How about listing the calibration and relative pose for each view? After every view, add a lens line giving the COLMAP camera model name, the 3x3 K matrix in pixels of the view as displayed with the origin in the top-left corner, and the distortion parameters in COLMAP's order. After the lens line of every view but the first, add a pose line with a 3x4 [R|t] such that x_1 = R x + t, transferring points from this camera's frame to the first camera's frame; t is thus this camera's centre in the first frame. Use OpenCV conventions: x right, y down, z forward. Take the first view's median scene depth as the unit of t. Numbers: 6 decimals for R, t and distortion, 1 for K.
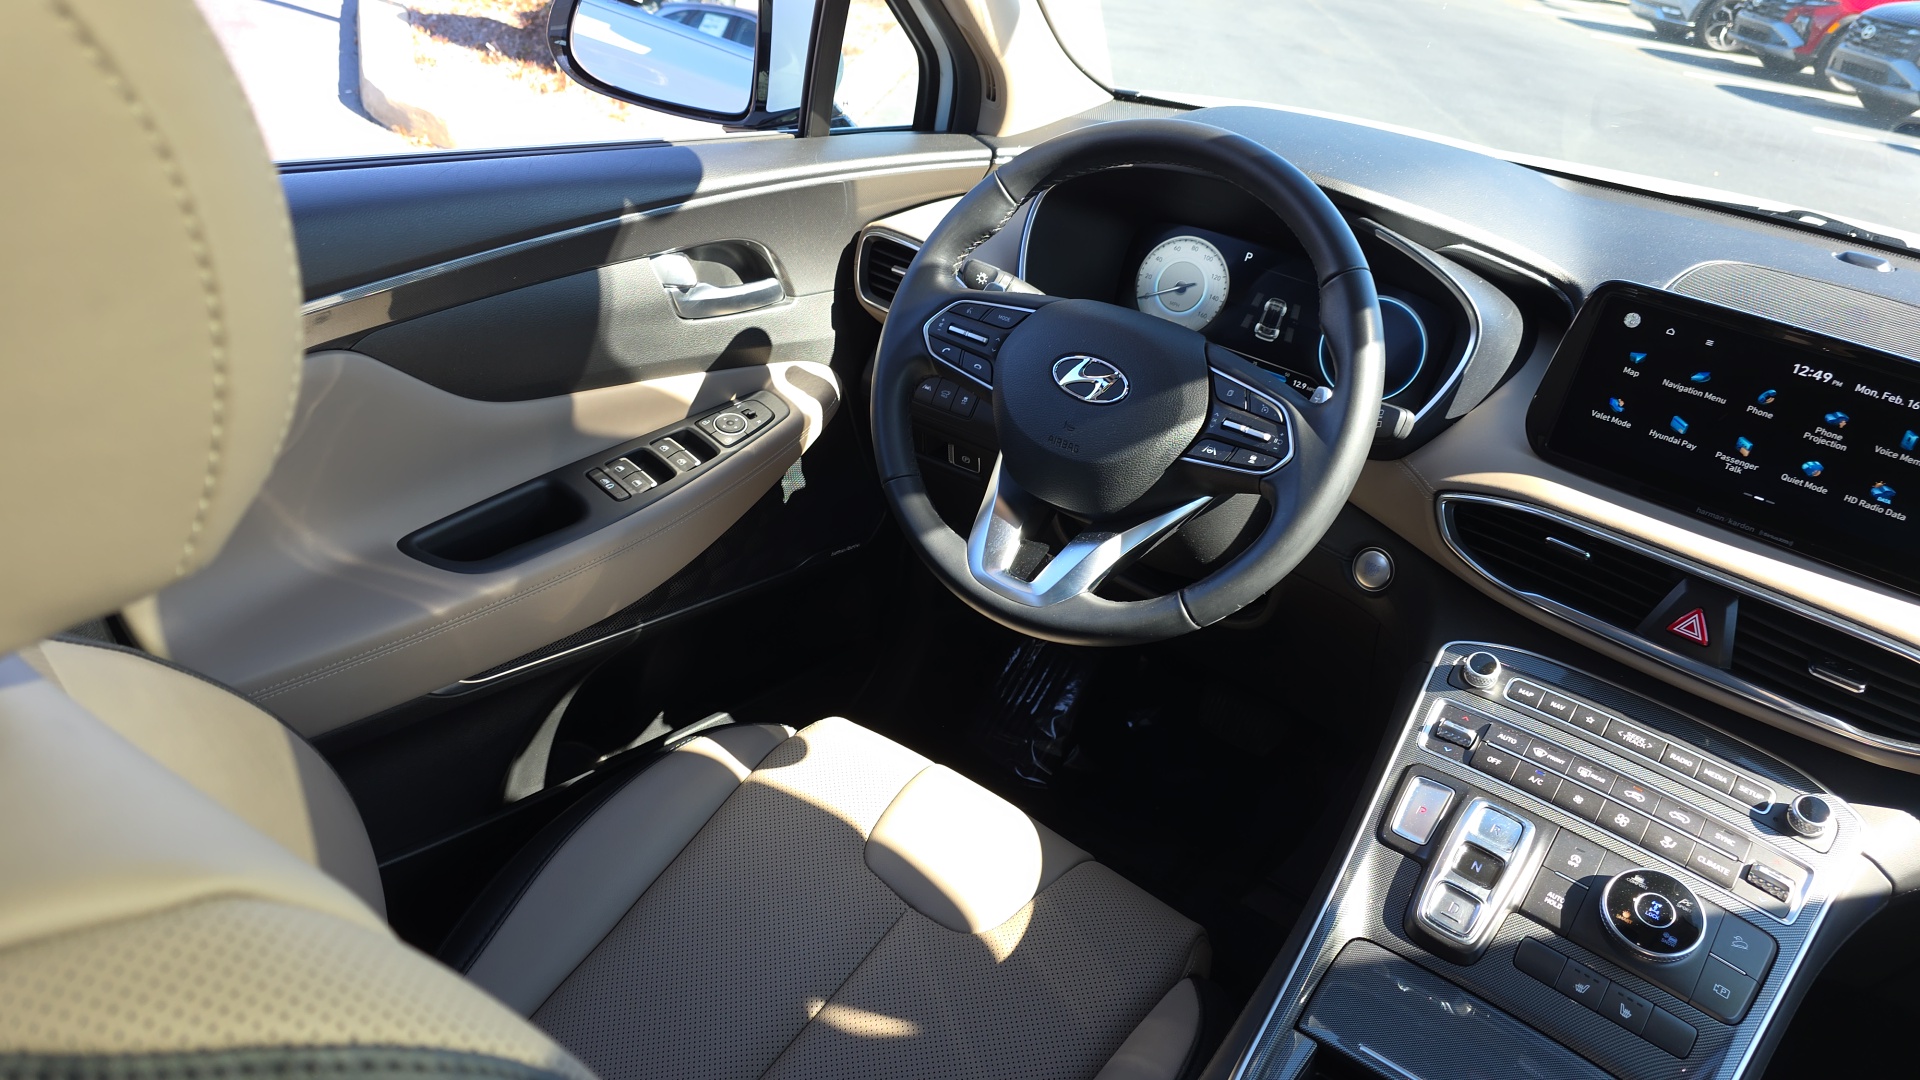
lens RADIAL K [[1298.9, 0, 939.5], [0, 1298.9, 521.9], [0, 0, 1]] dist [0.056423, -0.059170]
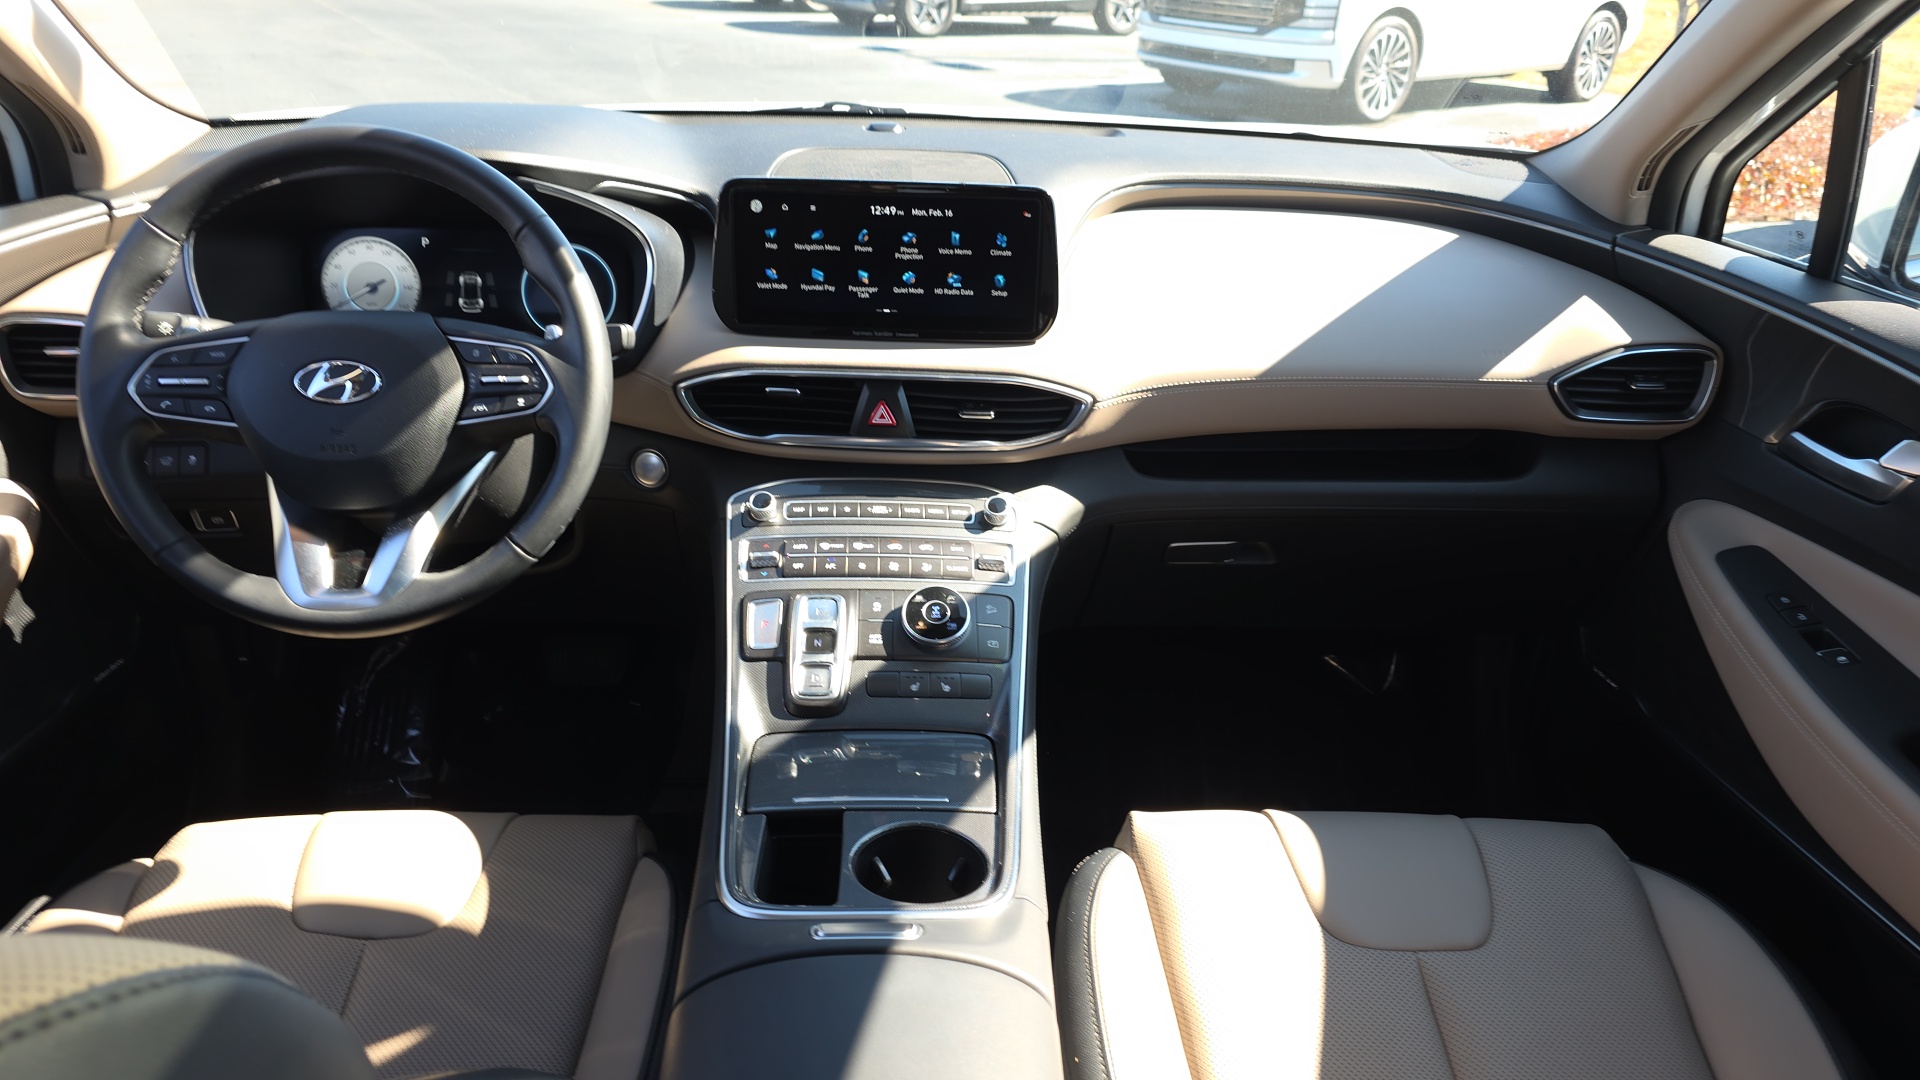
lens RADIAL K [[1298.9, 0, 953.3], [0, 1298.9, 539.6], [0, 0, 1]] dist [0.056423, -0.059170]
pose [[0.768762, -0.371207, 0.520778, -0.103259], [0.360455, 0.924142, 0.126627, 0.053195], [-0.528278, 0.090371, 0.844249, -0.137026]]
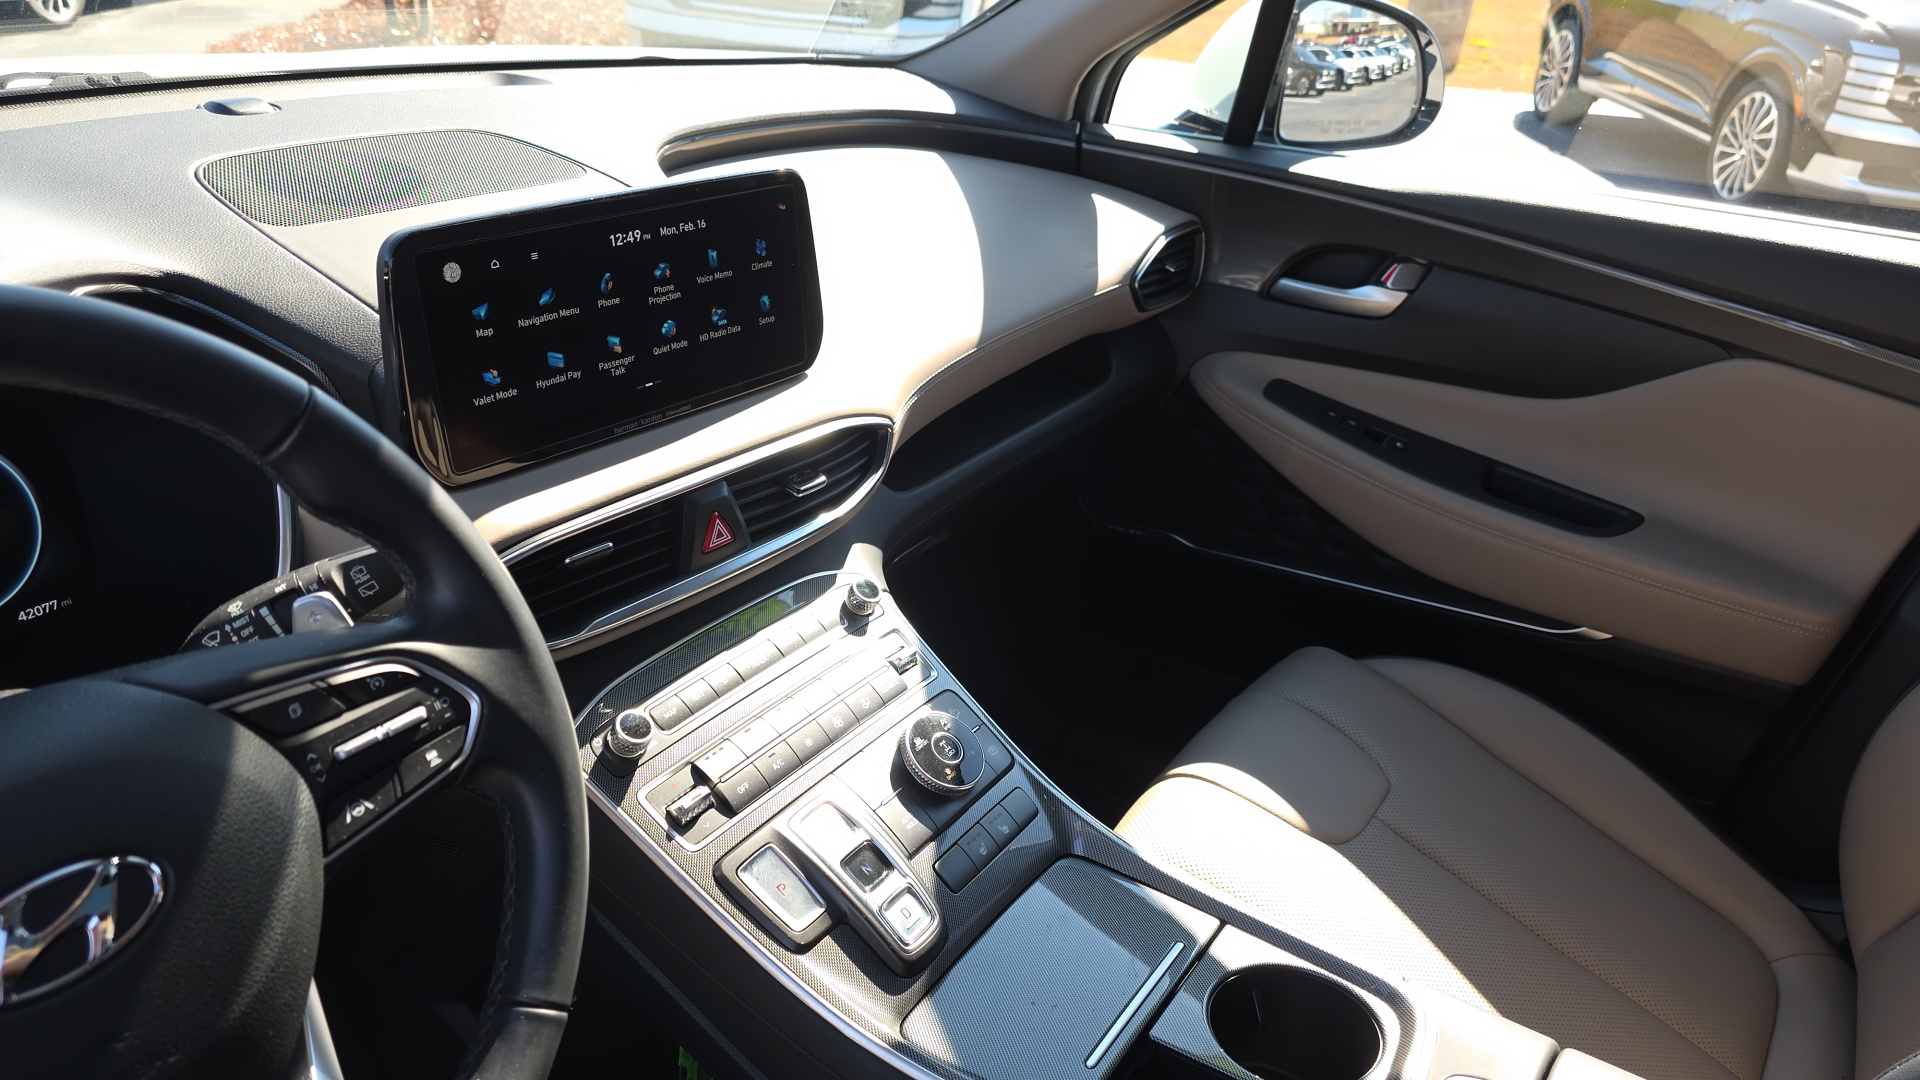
lens RADIAL K [[1298.9, 0, 956.0], [0, 1298.9, 553.6], [0, 0, 1]] dist [0.056423, -0.059170]
pose [[-0.047356, -0.580306, 0.813020, -0.171865], [0.395230, 0.736624, 0.548798, -0.326910], [-0.917361, 0.347319, 0.194471, 0.651219]]
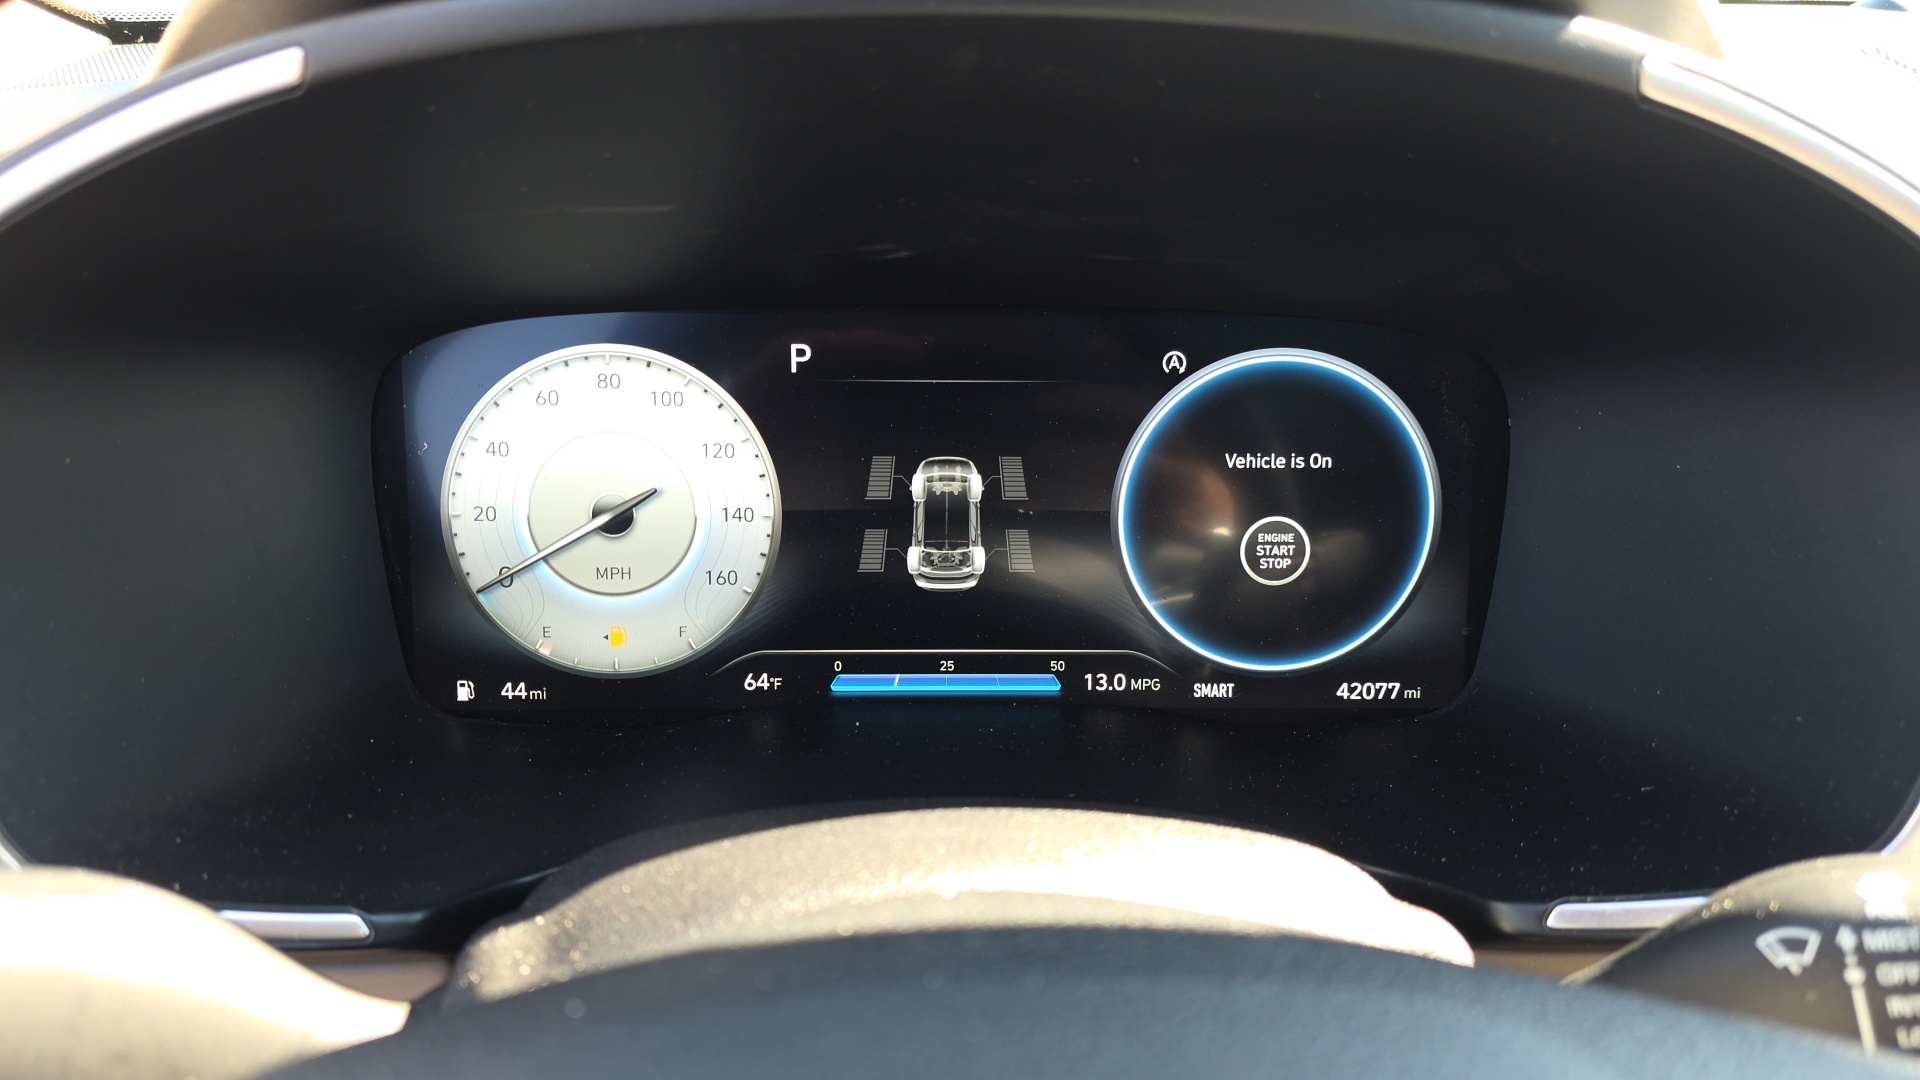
lens RADIAL K [[1298.9, 0, 978.1], [0, 1298.9, 535.1], [0, 0, 1]] dist [0.056423, -0.059170]
pose [[0.763536, -0.352217, 0.541254, 0.118603], [0.377285, 0.923541, 0.068759, -0.227090], [-0.524088, 0.151706, 0.838043, 0.973342]]
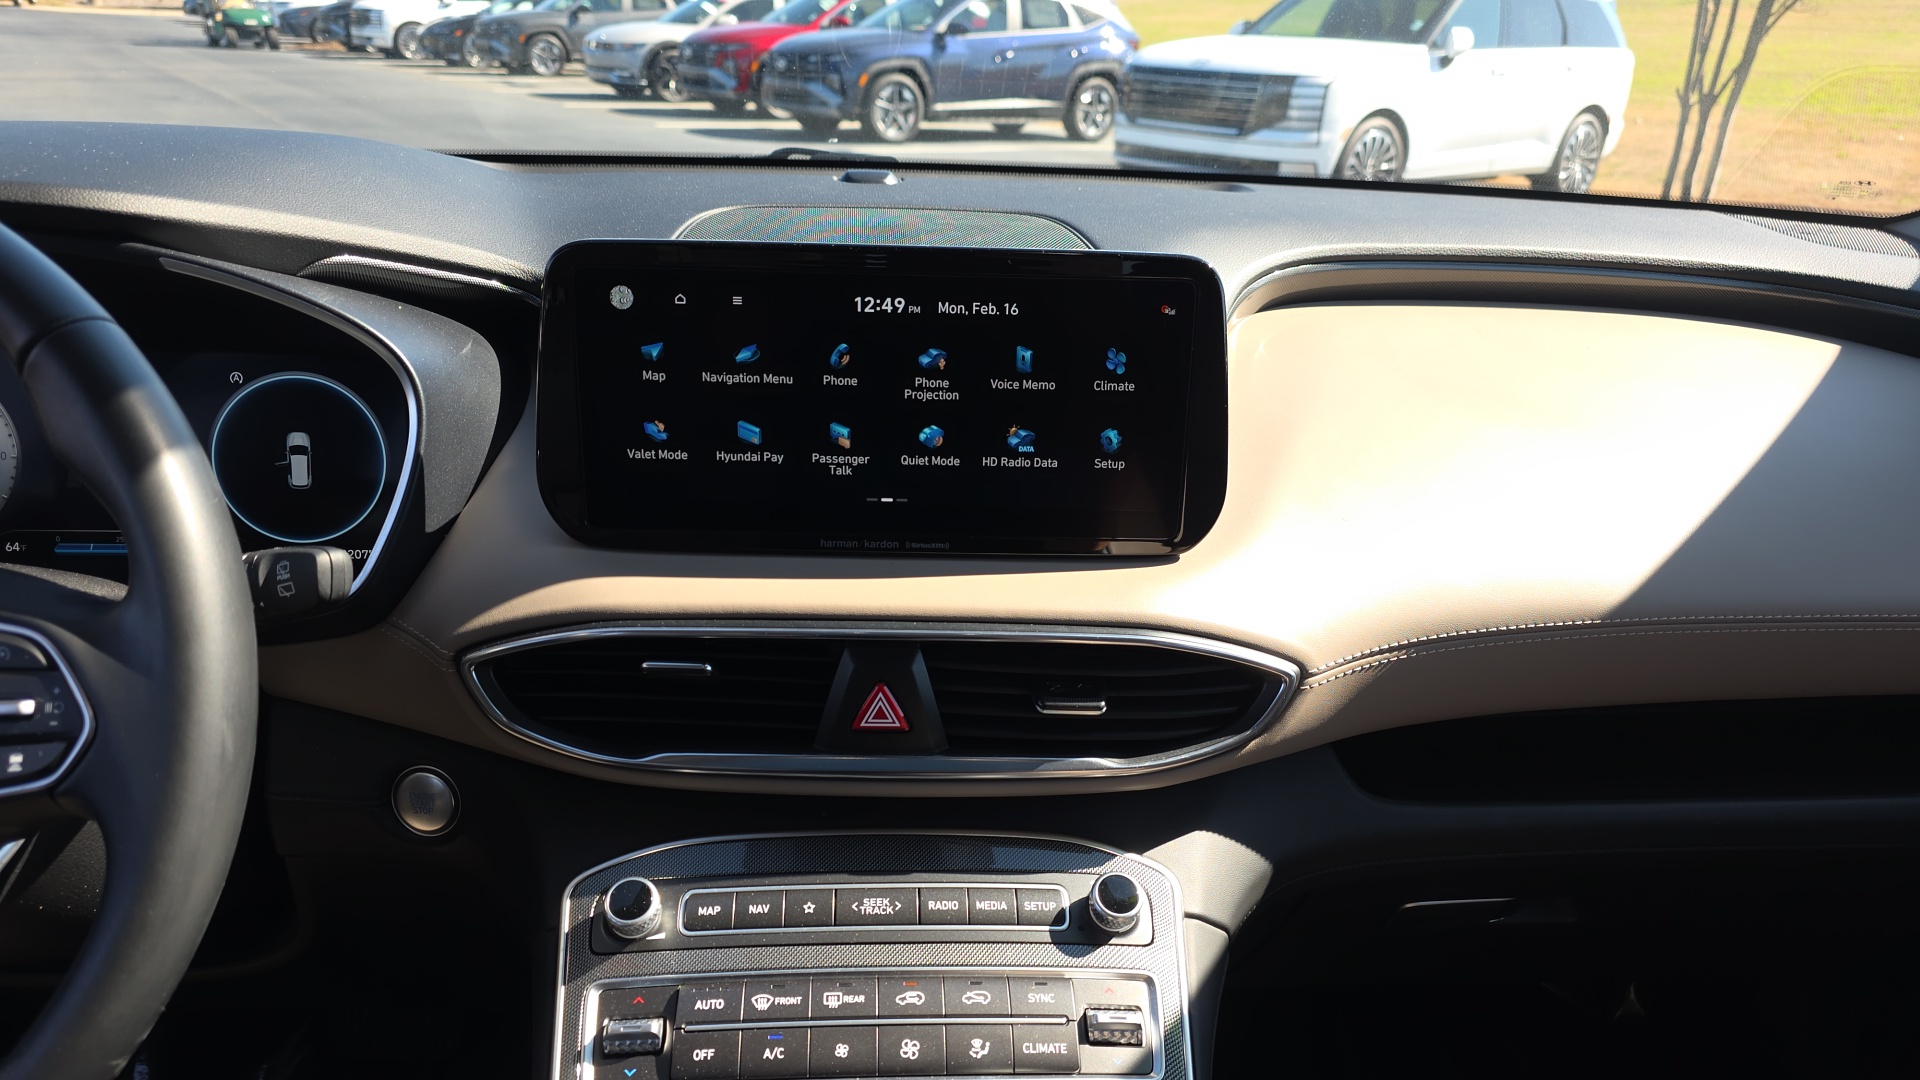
lens RADIAL K [[1298.9, 0, 963.8], [0, 1298.9, 569.6], [0, 0, 1]] dist [0.056423, -0.059170]
pose [[0.746185, -0.349975, 0.566327, 0.249110], [0.369267, 0.925397, 0.085329, -0.026096], [-0.553941, 0.145455, 0.819752, 0.415083]]
